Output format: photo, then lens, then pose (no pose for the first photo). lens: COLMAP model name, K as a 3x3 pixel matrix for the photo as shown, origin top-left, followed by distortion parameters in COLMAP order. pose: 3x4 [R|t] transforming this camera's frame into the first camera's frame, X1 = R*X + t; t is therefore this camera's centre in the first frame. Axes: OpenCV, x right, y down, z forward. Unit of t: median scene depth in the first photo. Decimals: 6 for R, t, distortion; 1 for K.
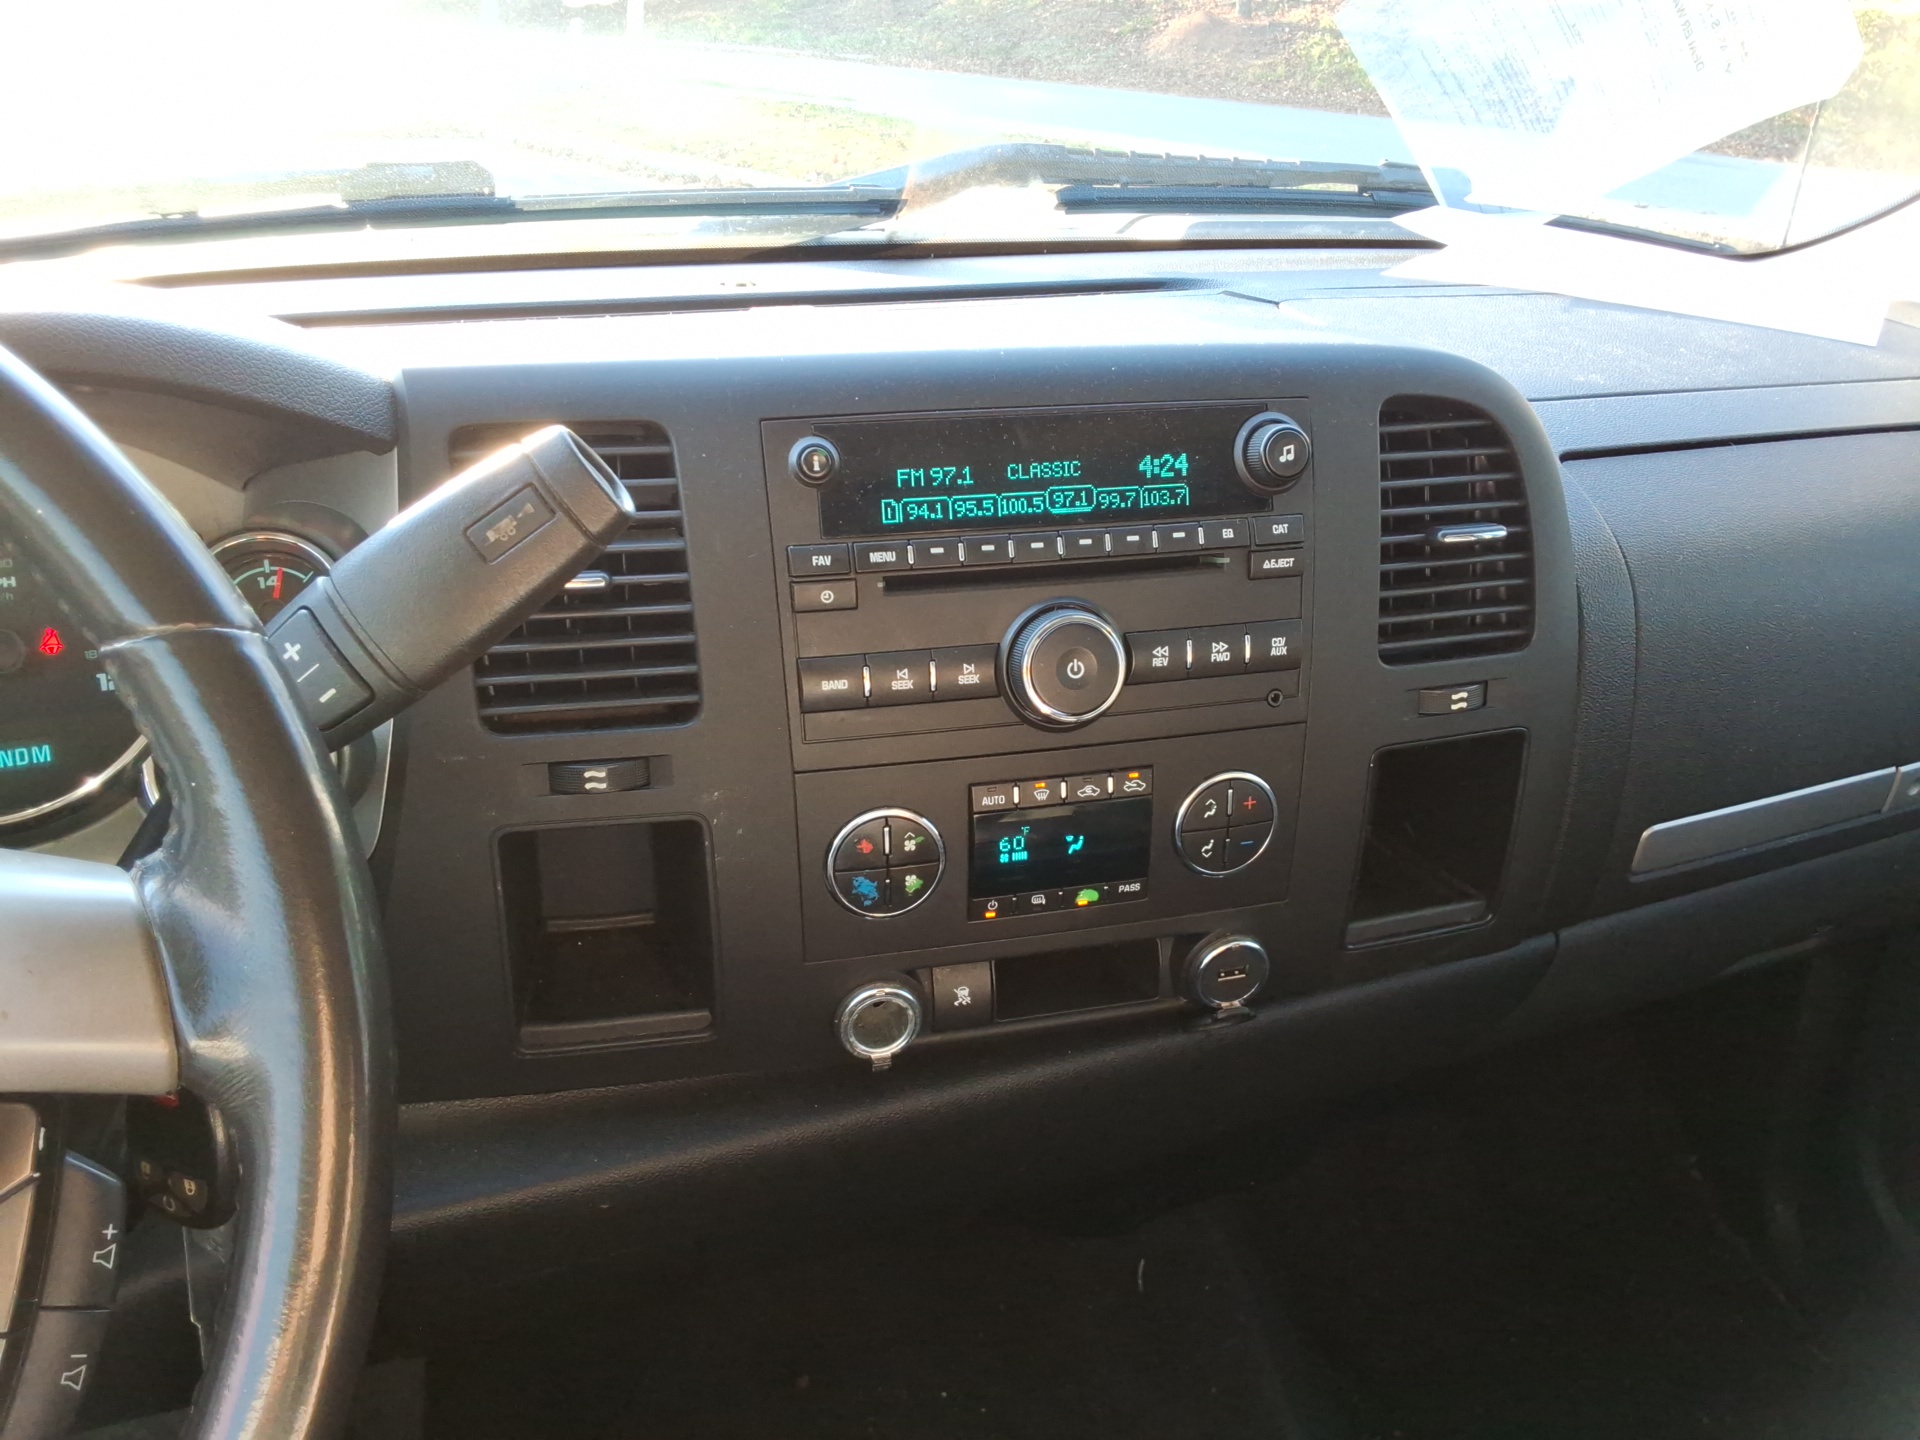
lens RADIAL K [[1527.7, 0, 993.8], [0, 1527.7, 740.7], [0, 0, 1]] dist [0.095489, -0.135035]
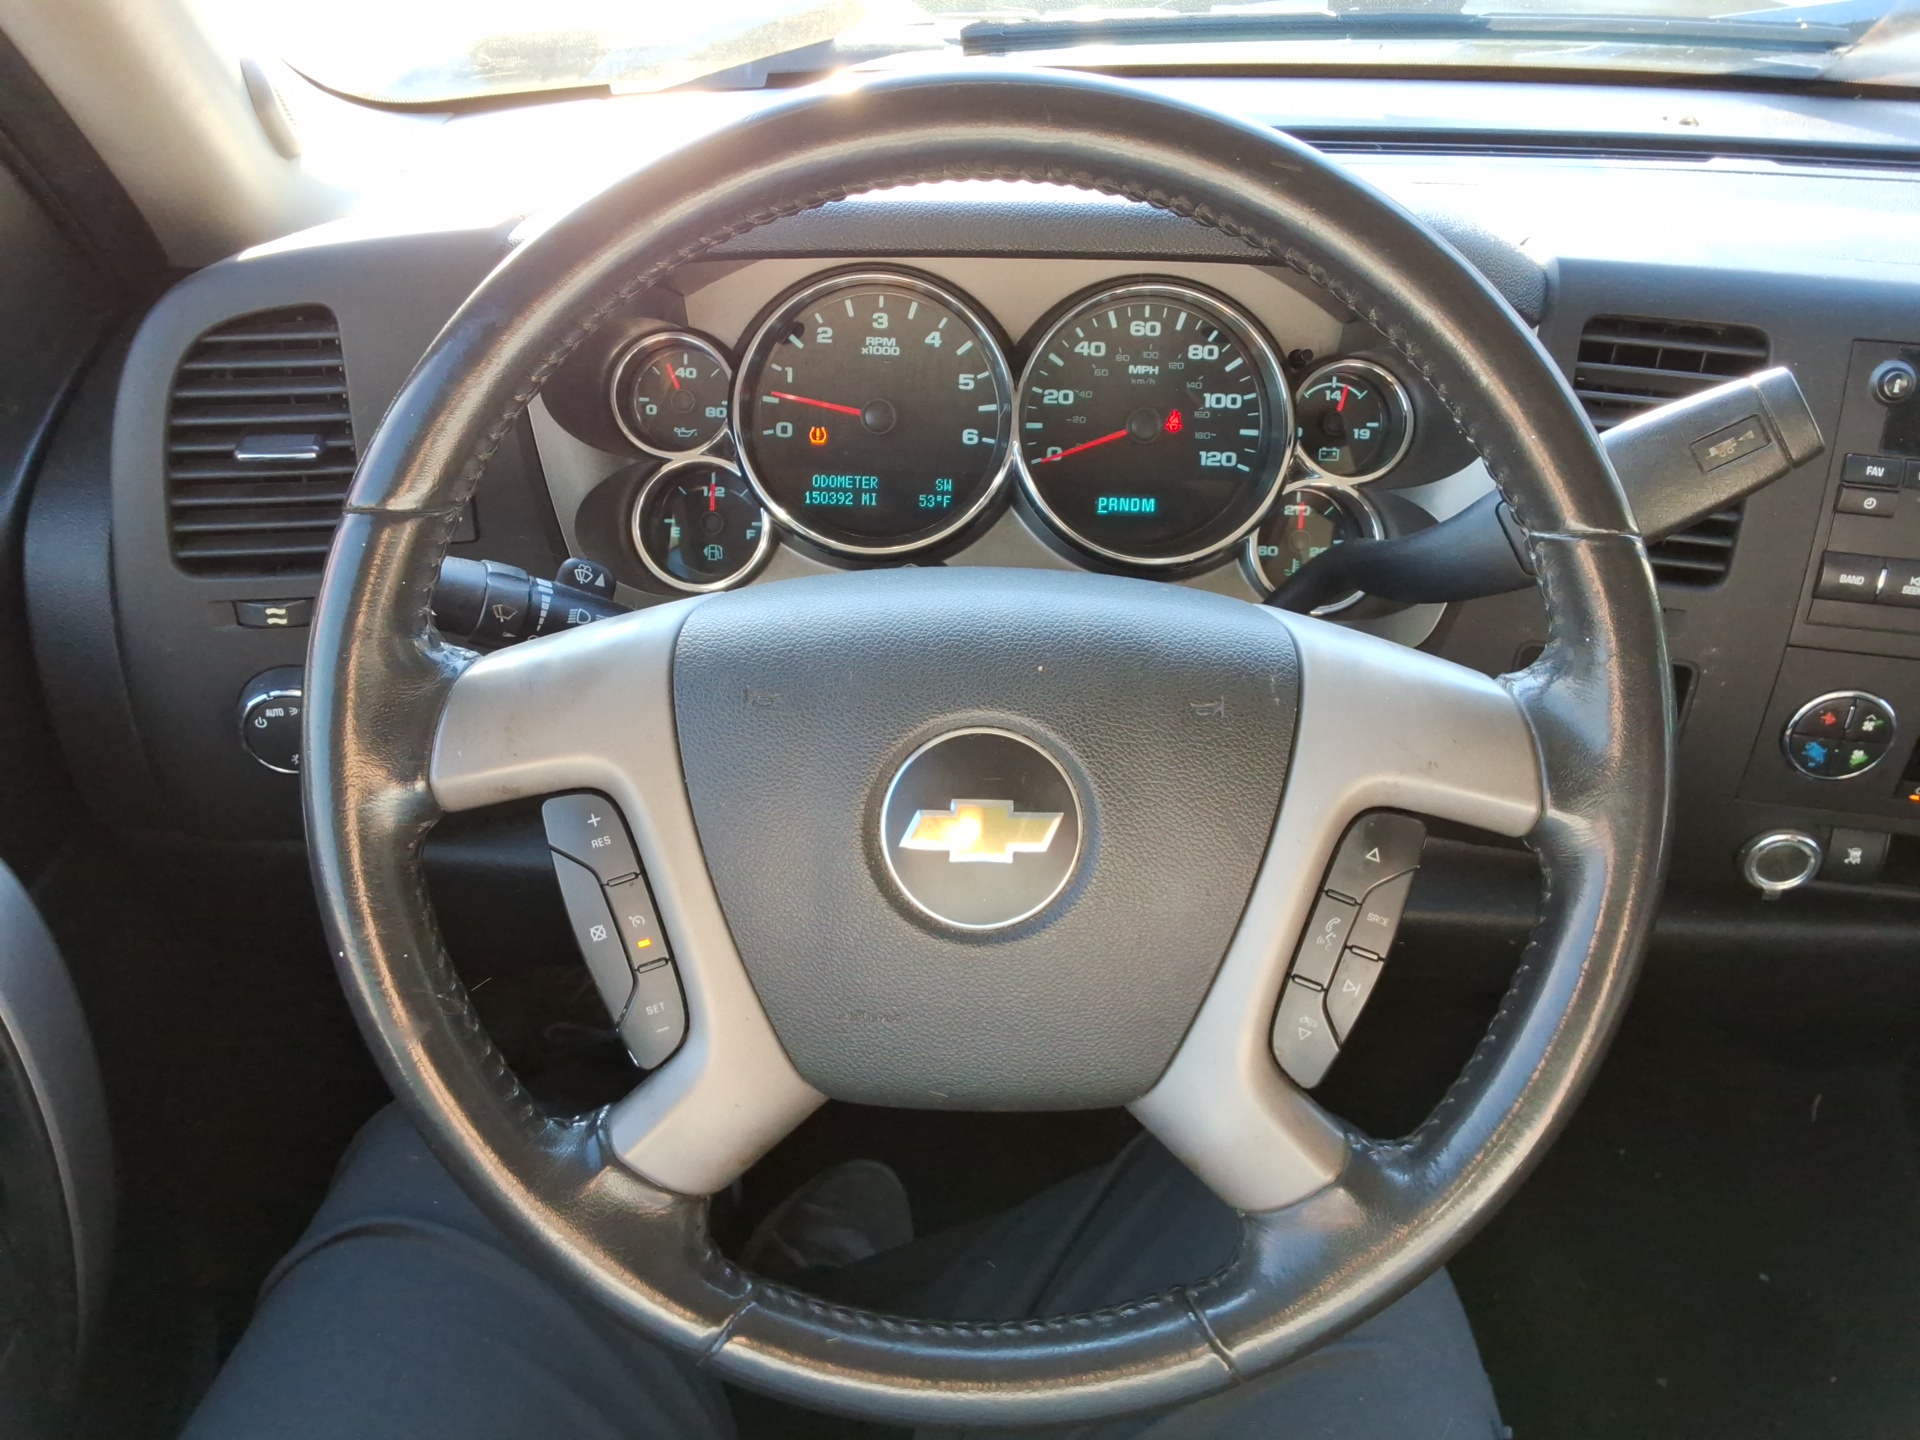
lens RADIAL K [[1527.7, 0, 991.6], [0, 1527.7, 721.8], [0, 0, 1]] dist [0.095489, -0.135035]
pose [[0.928634, 0.227643, -0.292946, -0.322000], [-0.175405, 0.965192, 0.194002, -0.044169], [0.326913, -0.128773, 0.936240, -0.298249]]
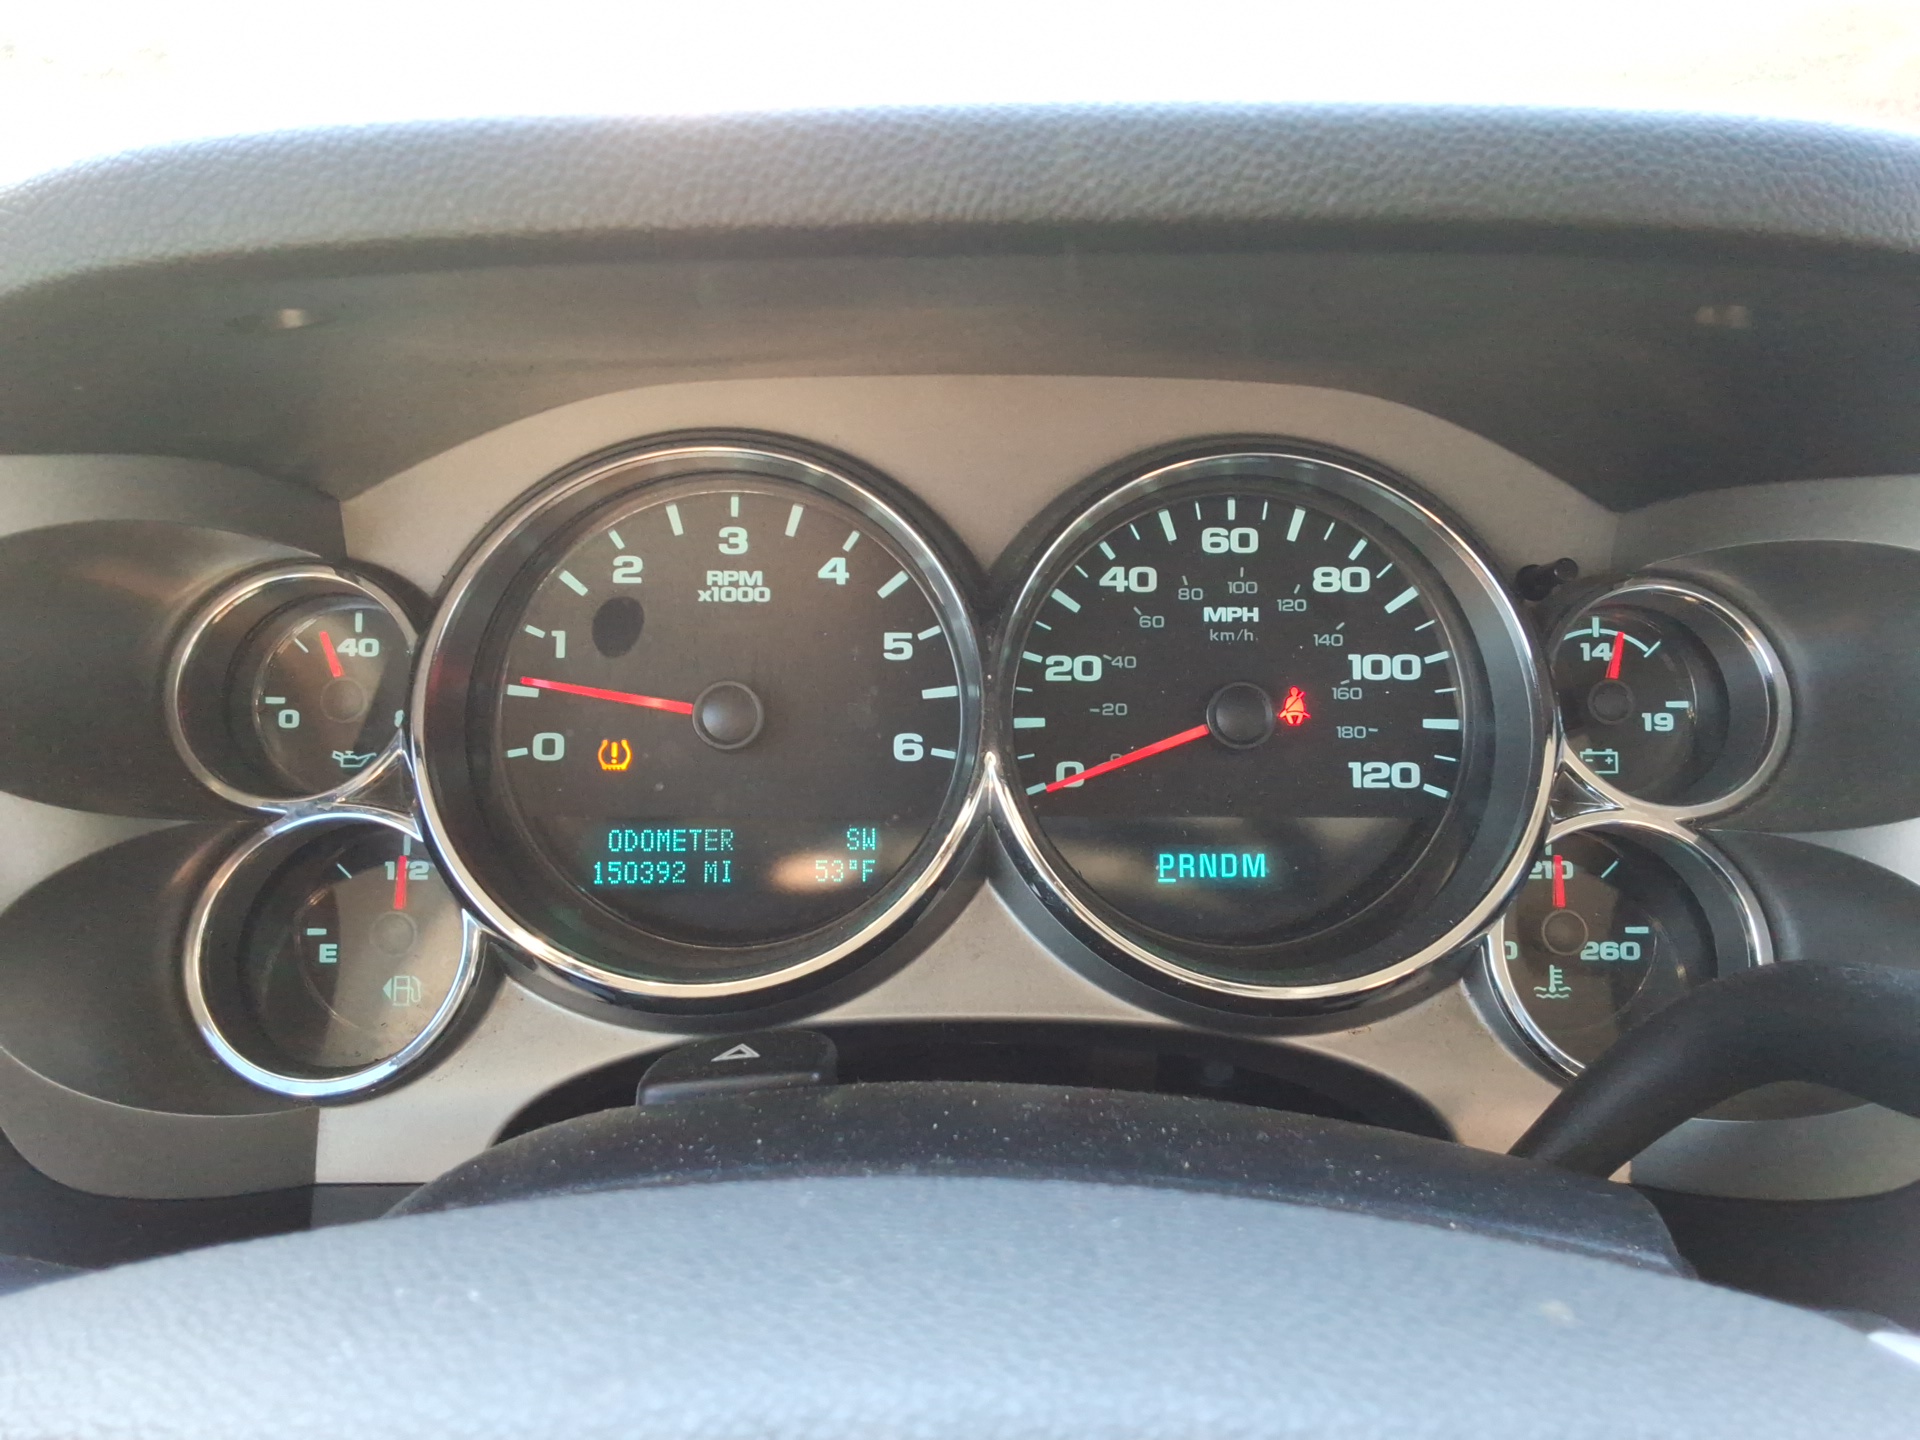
lens RADIAL K [[1527.7, 0, 974.0], [0, 1527.7, 707.1], [0, 0, 1]] dist [0.095489, -0.135035]
pose [[0.935019, 0.130635, -0.329659, -0.529485], [-0.144092, 0.989425, -0.016609, -0.032771], [0.324003, 0.063031, 0.943954, 0.322846]]
